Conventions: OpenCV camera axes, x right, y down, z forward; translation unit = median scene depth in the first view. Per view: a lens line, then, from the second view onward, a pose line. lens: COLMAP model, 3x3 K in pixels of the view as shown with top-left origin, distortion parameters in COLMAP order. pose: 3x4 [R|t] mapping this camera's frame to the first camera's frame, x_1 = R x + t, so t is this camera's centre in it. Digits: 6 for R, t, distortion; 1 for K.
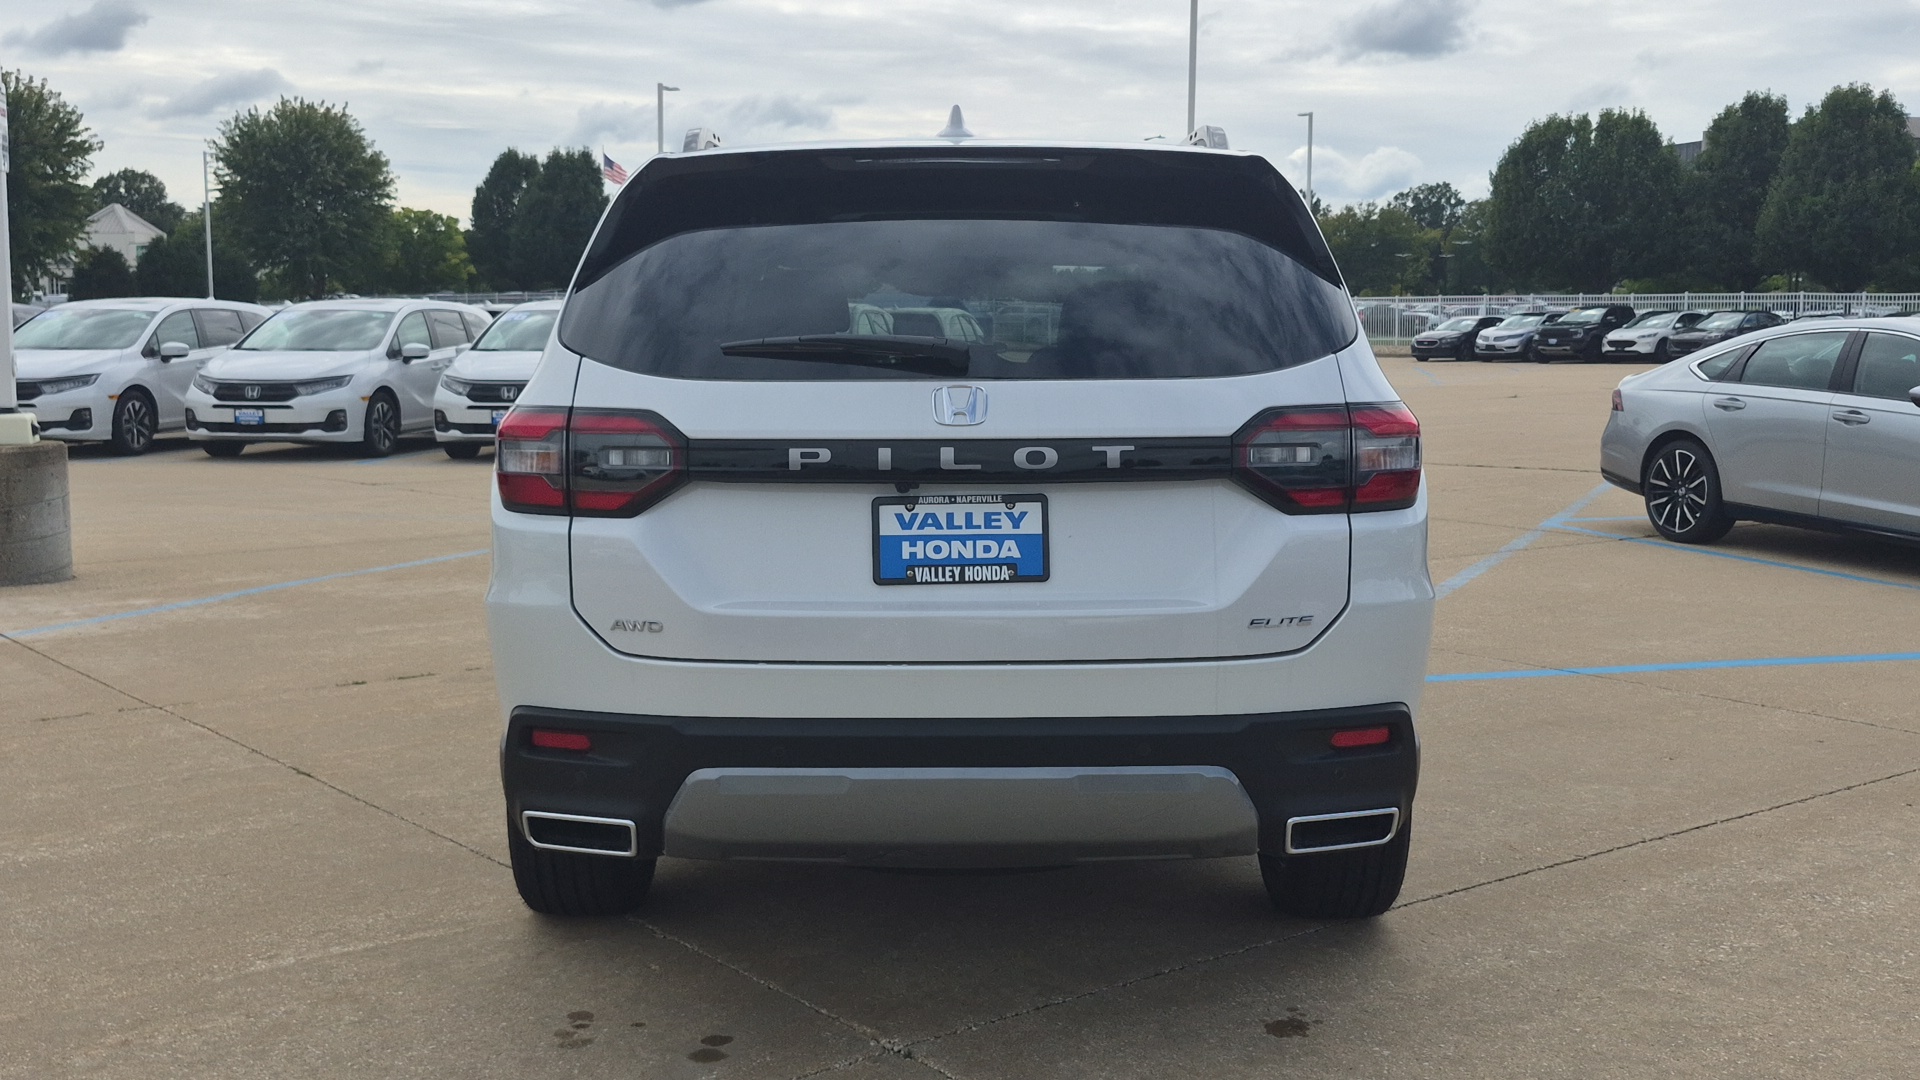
lens RADIAL K [[1996.1, 0, 963.1], [0, 1996.1, 531.7], [0, 0, 1]] dist [0.071588, 0.000000]
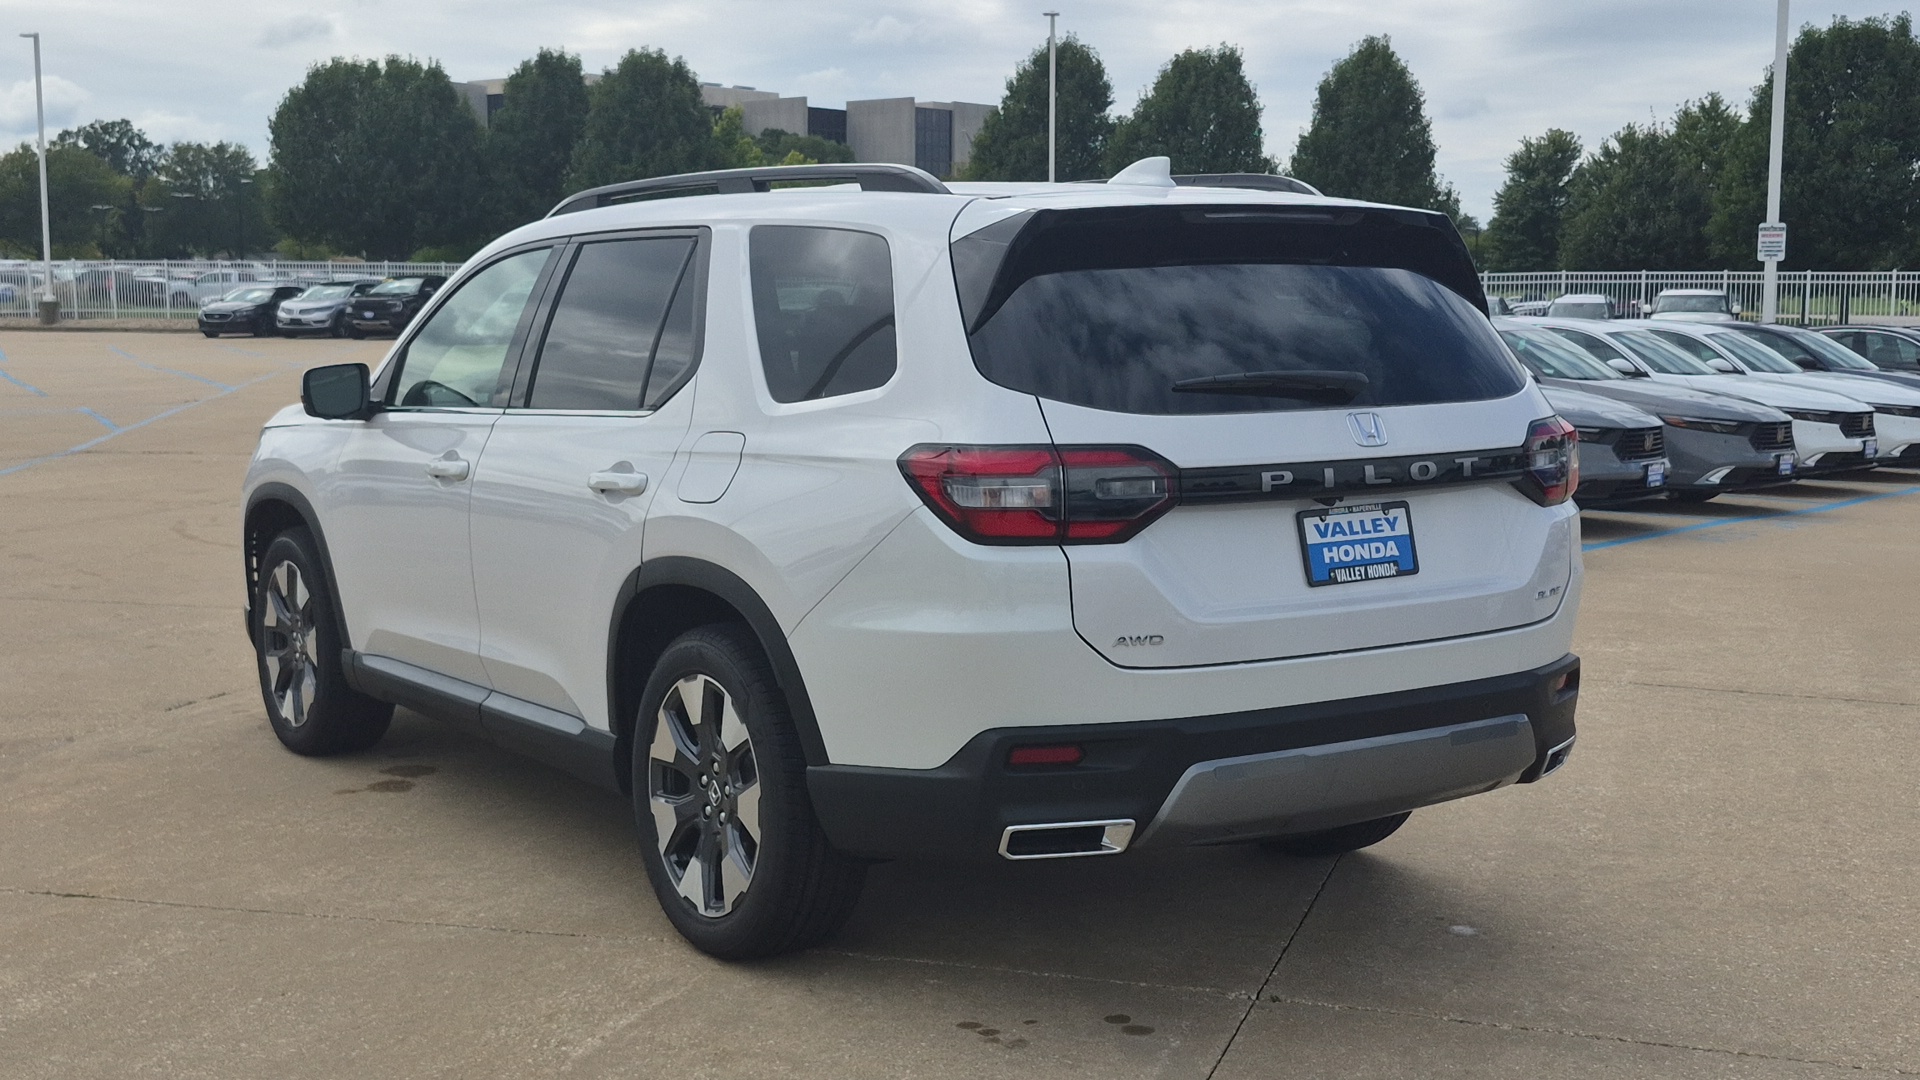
lens RADIAL K [[2195.2, 0, 956.6], [0, 2195.2, 555.8], [0, 0, 1]] dist [0.100242, 0.000000]
pose [[0.839348, -0.066585, 0.539502, -0.897504], [0.063835, 0.997676, 0.023819, -0.034632], [-0.539834, 0.014446, 0.841648, 0.038123]]
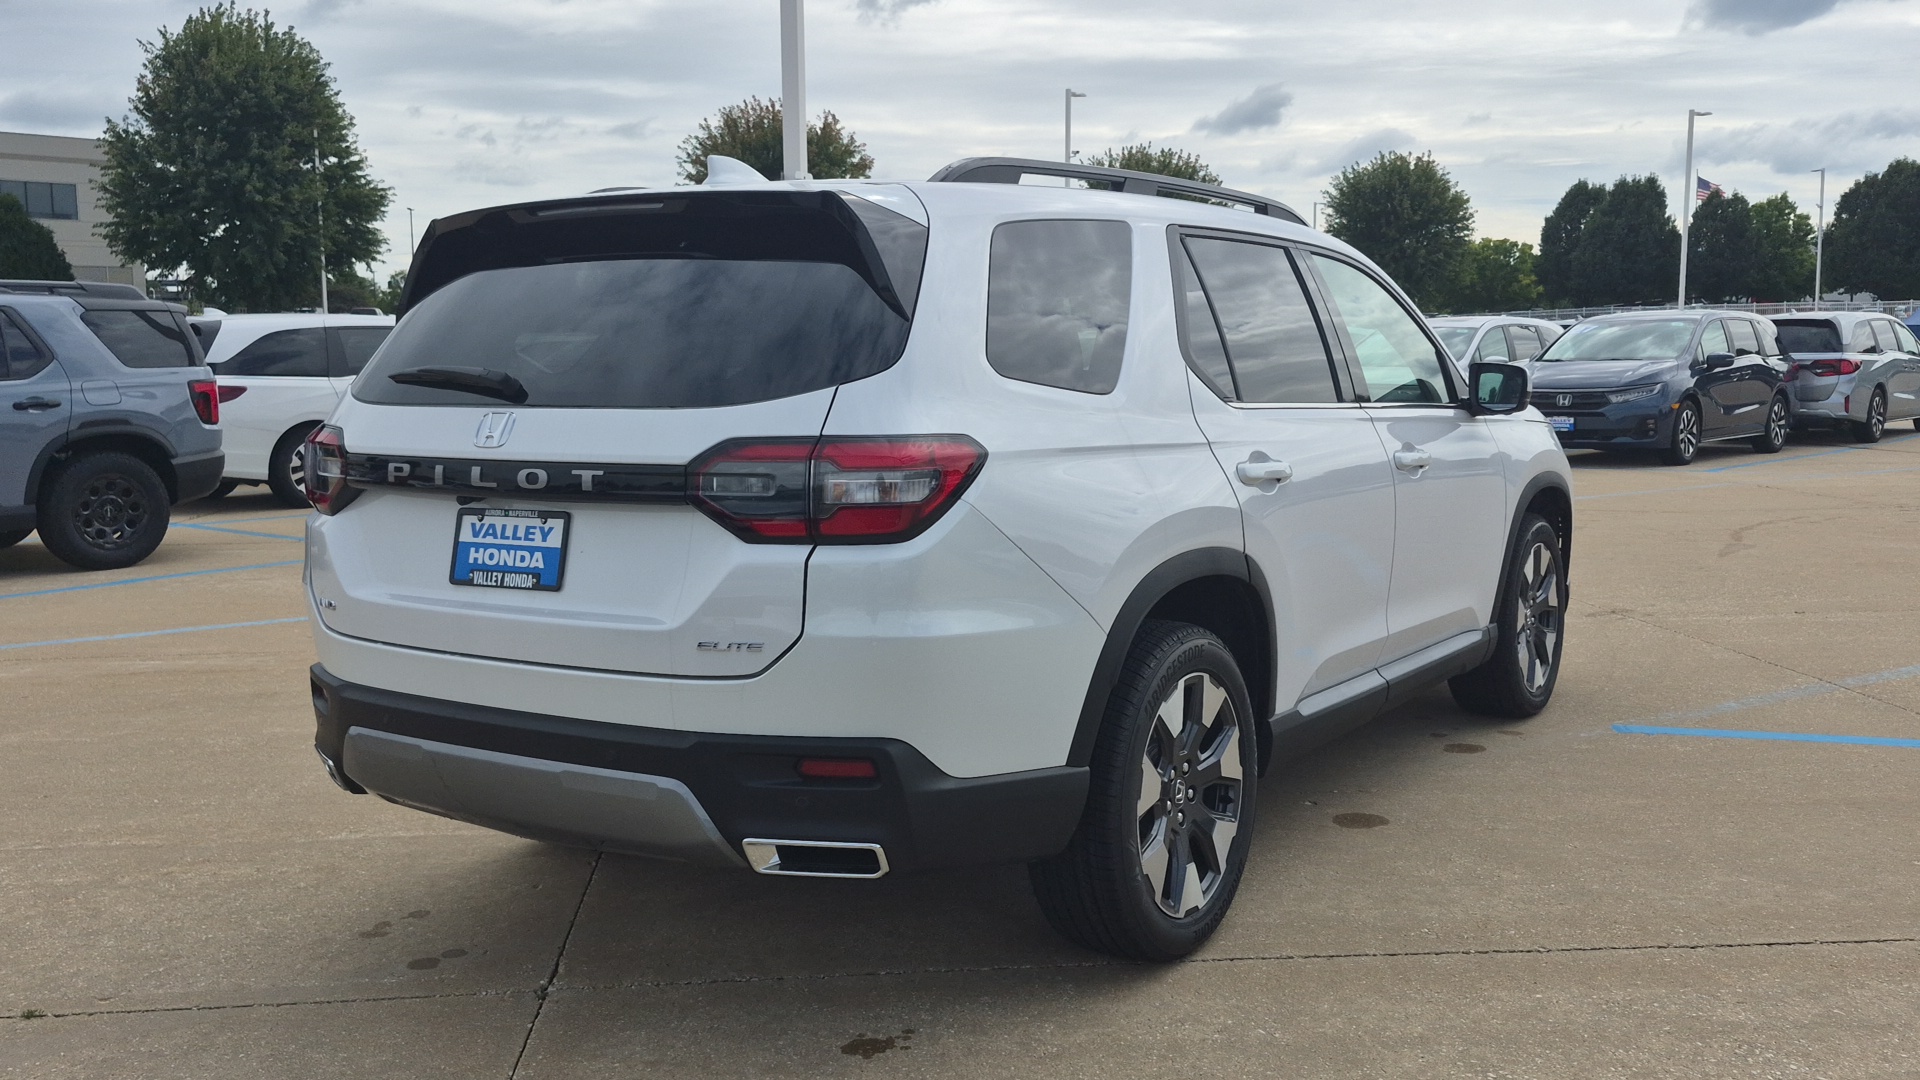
lens RADIAL K [[1685.9, 0, 945.5], [0, 1685.9, 540.2], [0, 0, 1]] dist [0.074614, -0.057985]
pose [[0.830509, 0.054973, -0.554286, 0.730787], [-0.046523, 0.998487, 0.029320, -0.040304], [0.555059, 0.001437, 0.831810, 0.342635]]
